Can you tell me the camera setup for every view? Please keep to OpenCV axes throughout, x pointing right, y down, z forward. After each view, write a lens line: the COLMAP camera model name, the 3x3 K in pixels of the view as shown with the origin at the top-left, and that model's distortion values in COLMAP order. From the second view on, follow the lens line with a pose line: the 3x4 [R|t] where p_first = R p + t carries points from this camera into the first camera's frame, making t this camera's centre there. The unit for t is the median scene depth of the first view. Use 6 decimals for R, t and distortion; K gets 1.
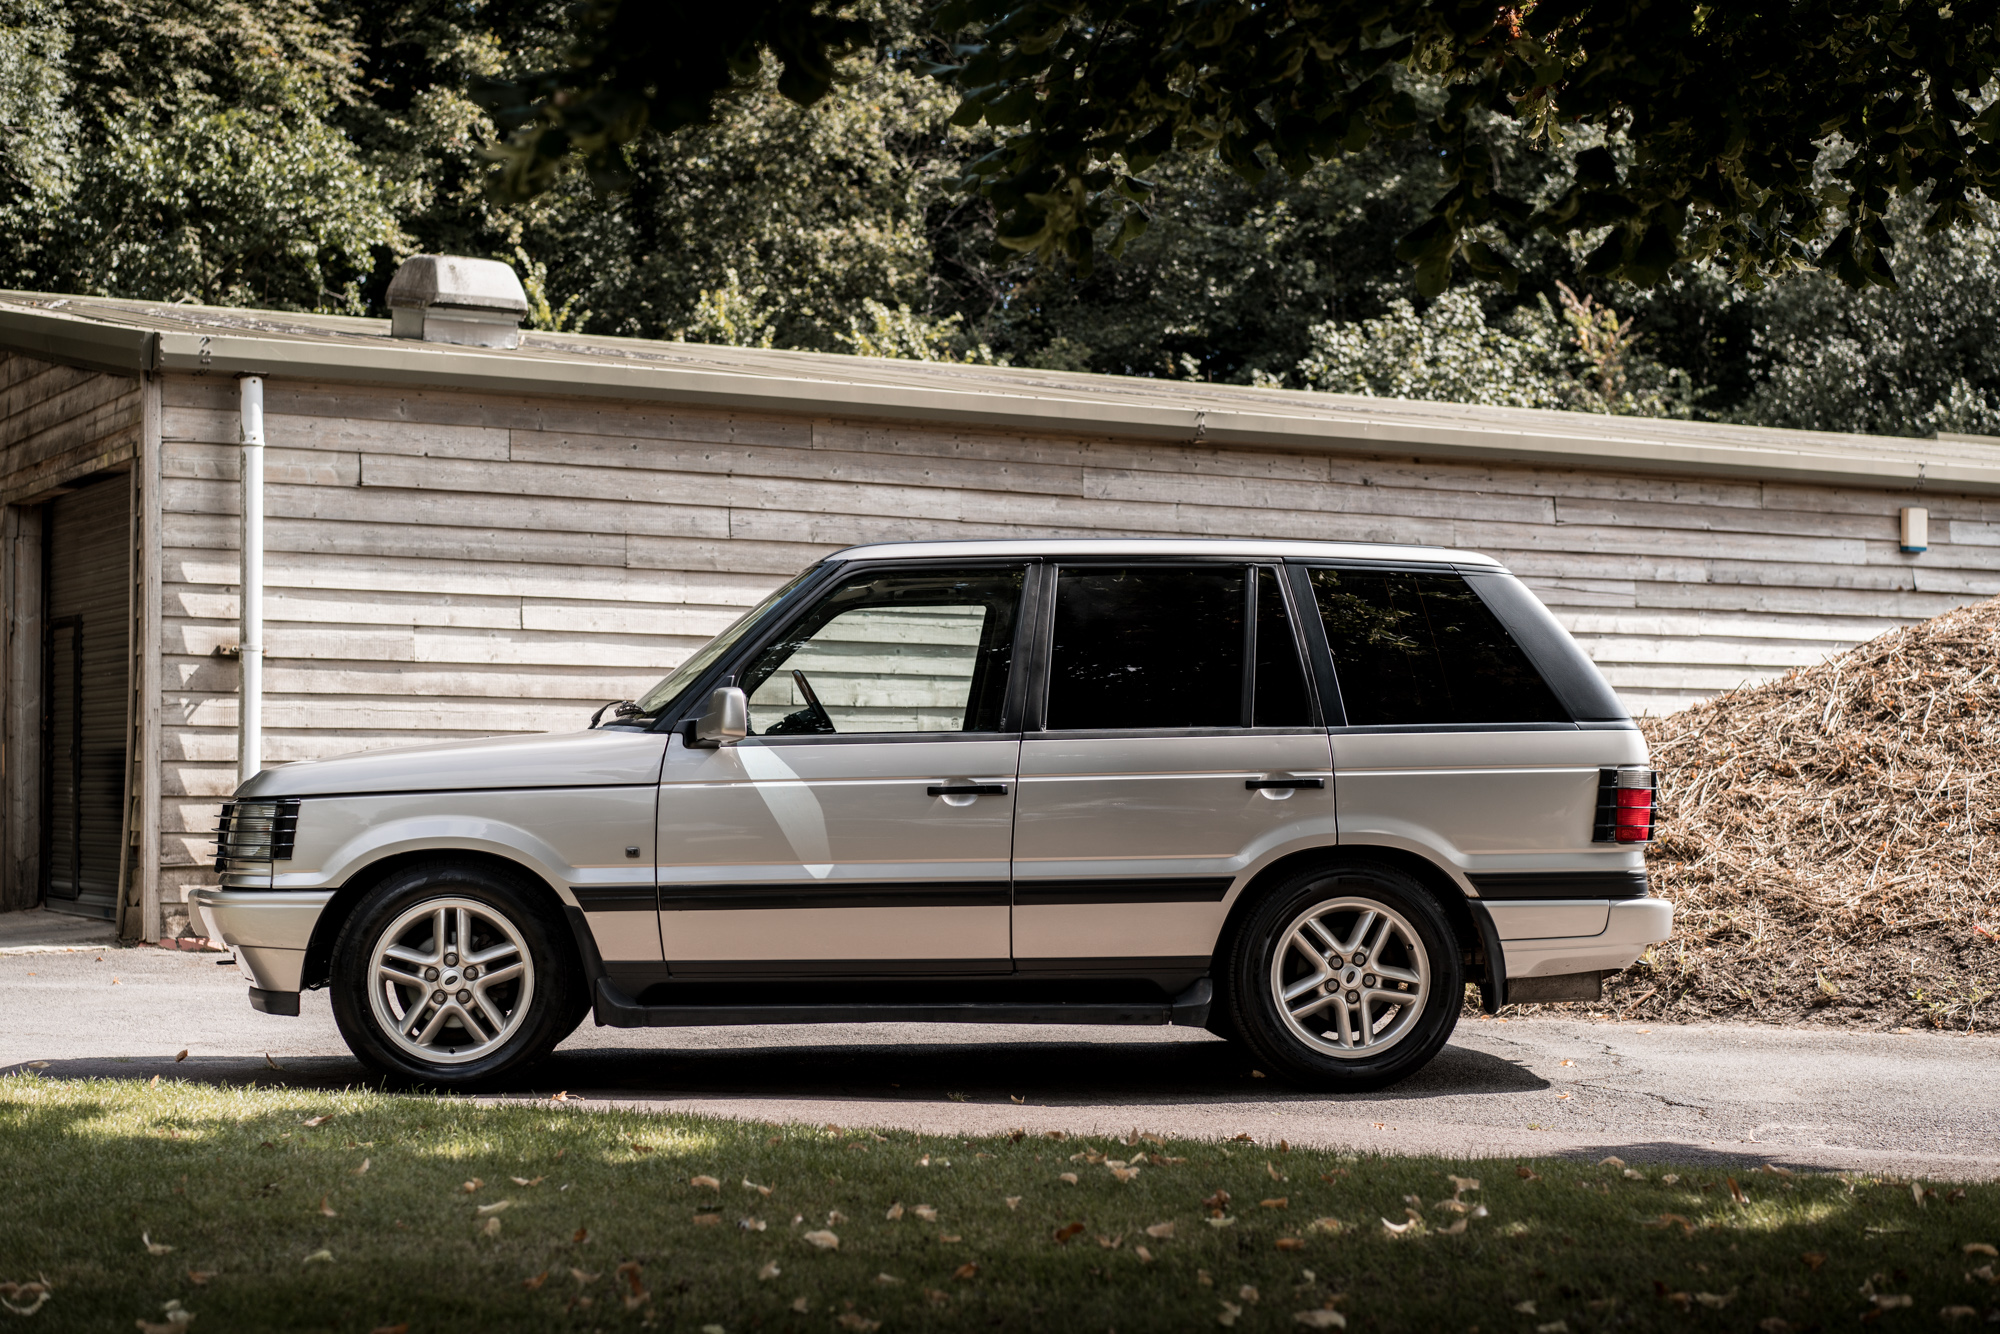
lens RADIAL K [[3087.9, 0, 1000.0], [0, 3087.9, 667.0], [0, 0, 1]] dist [0.012909, -0.137820]
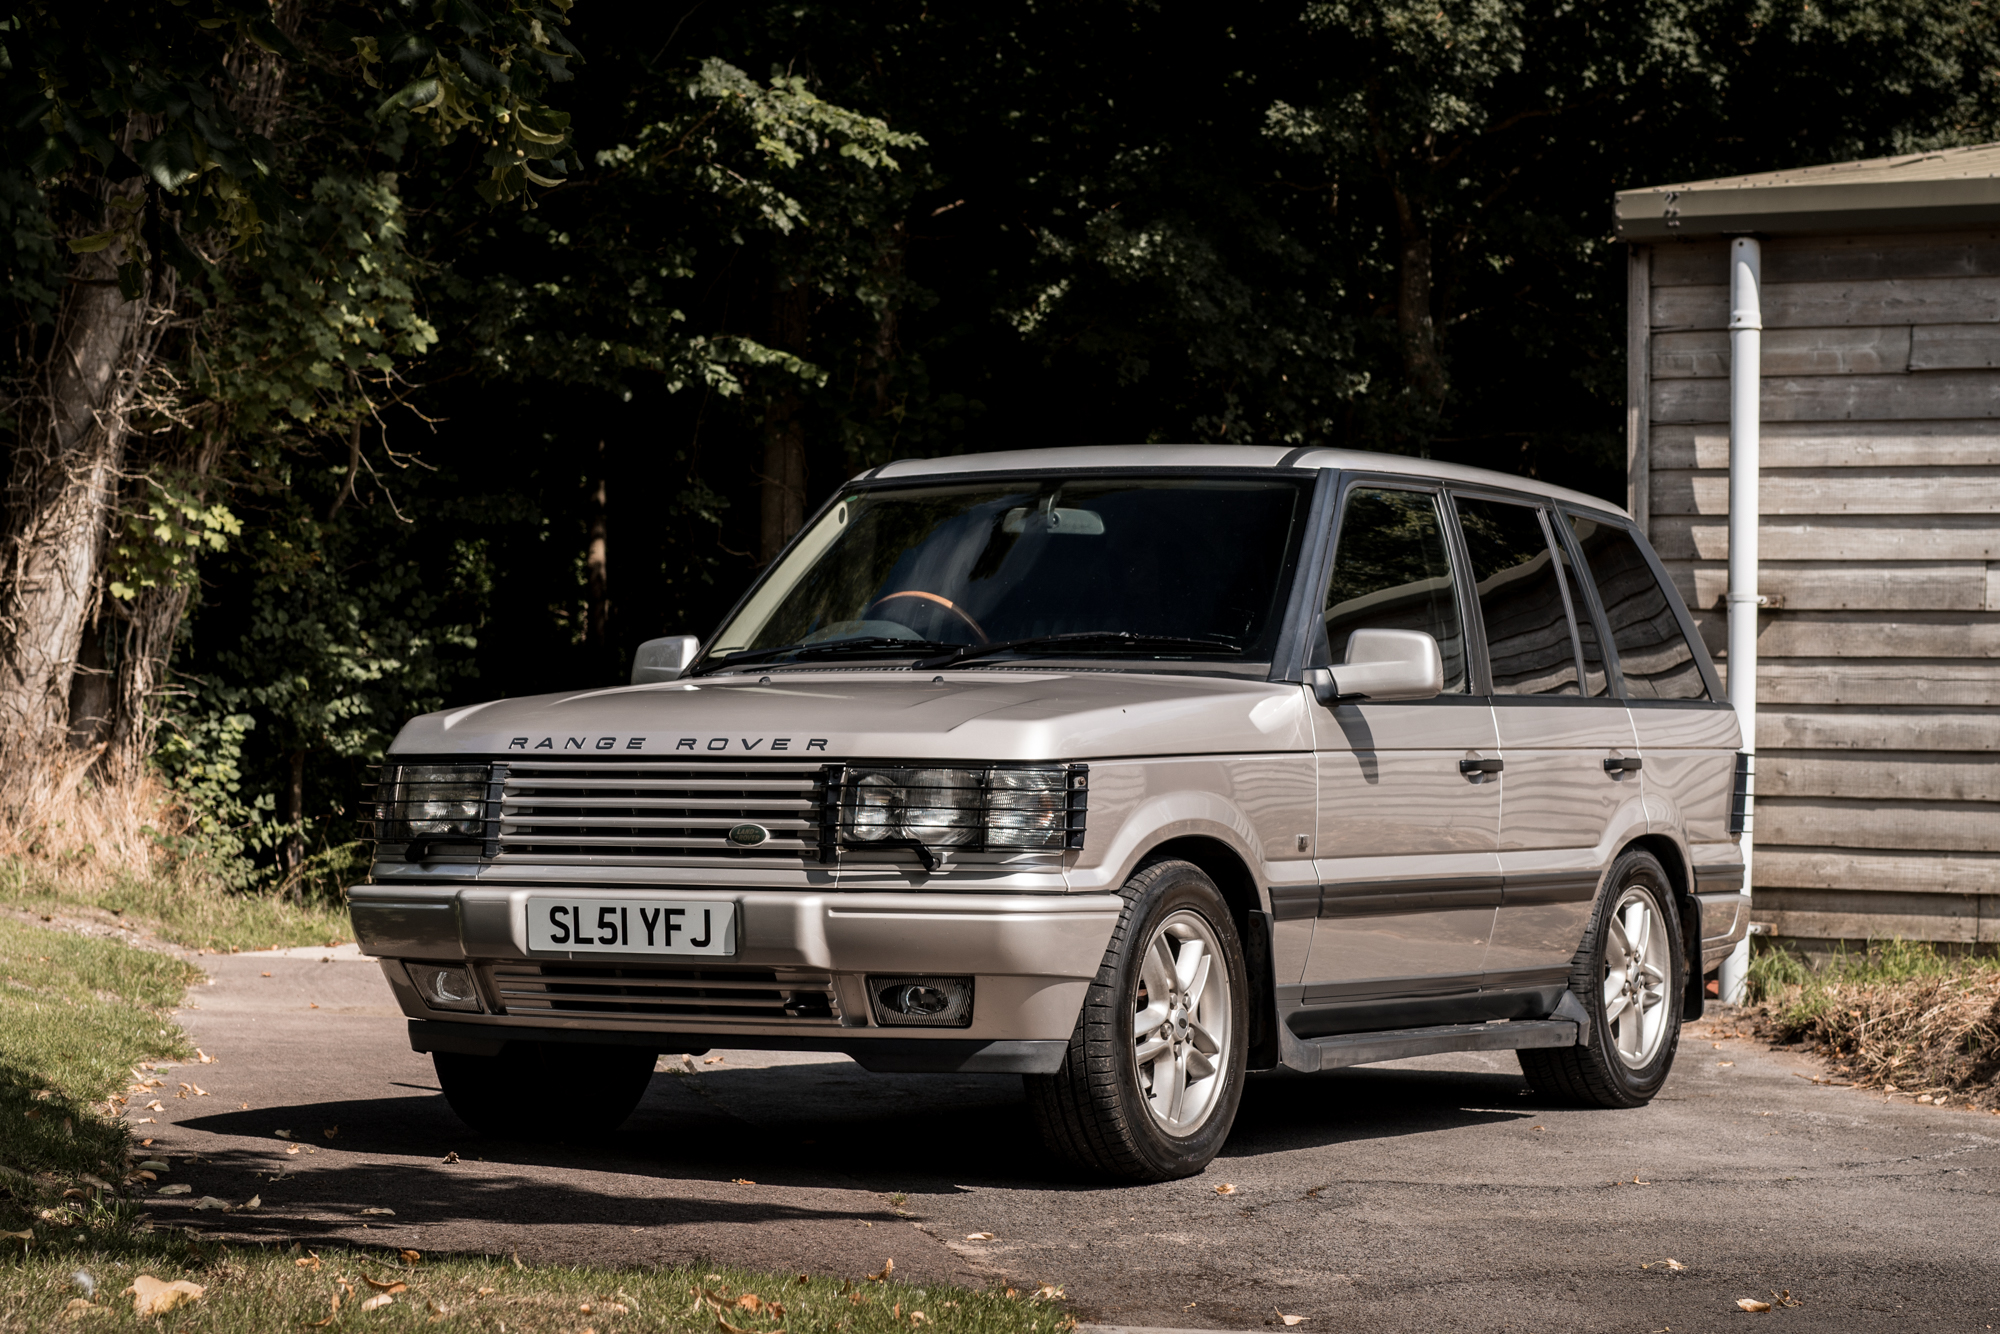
lens RADIAL K [[4759.0, 0, 1000.0], [0, 4759.0, 667.0], [0, 0, 1]] dist [-0.009589, 0.205150]
pose [[0.539751, -0.014027, -0.841708, 0.616147], [0.015669, 0.999855, -0.006615, 0.014999], [0.841679, -0.009619, 0.539893, 0.213869]]
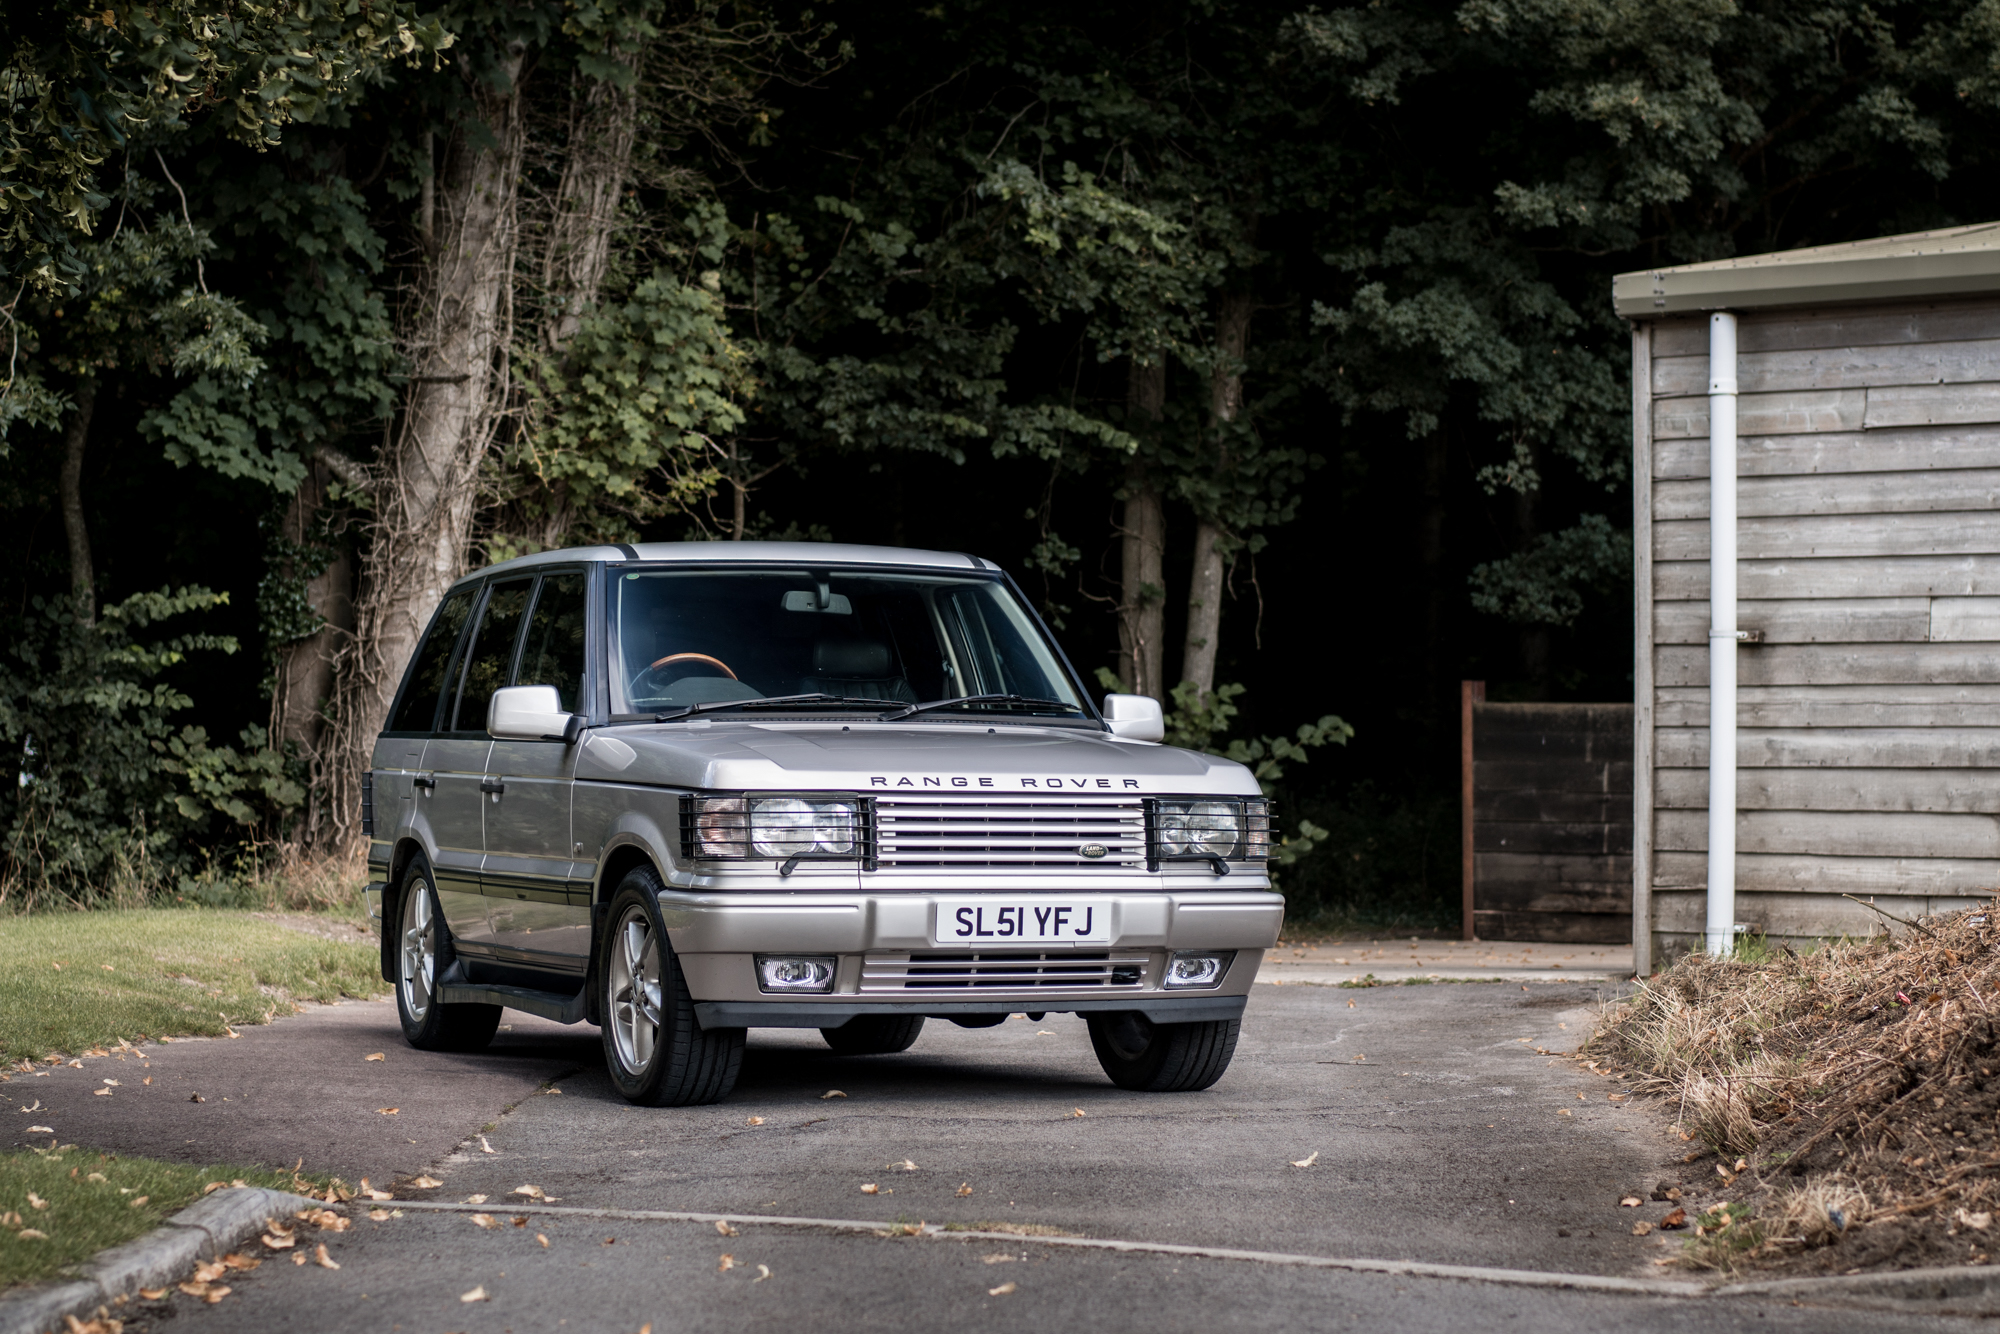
lens RADIAL K [[4759.0, 0, 1000.0], [0, 4759.0, 667.0], [0, 0, 1]] dist [-0.009589, 0.205150]
pose [[0.378716, -0.025815, -0.925153, 0.860162], [0.028618, 0.999460, -0.016173, 0.017735], [0.925071, -0.020350, 0.379250, 0.311789]]
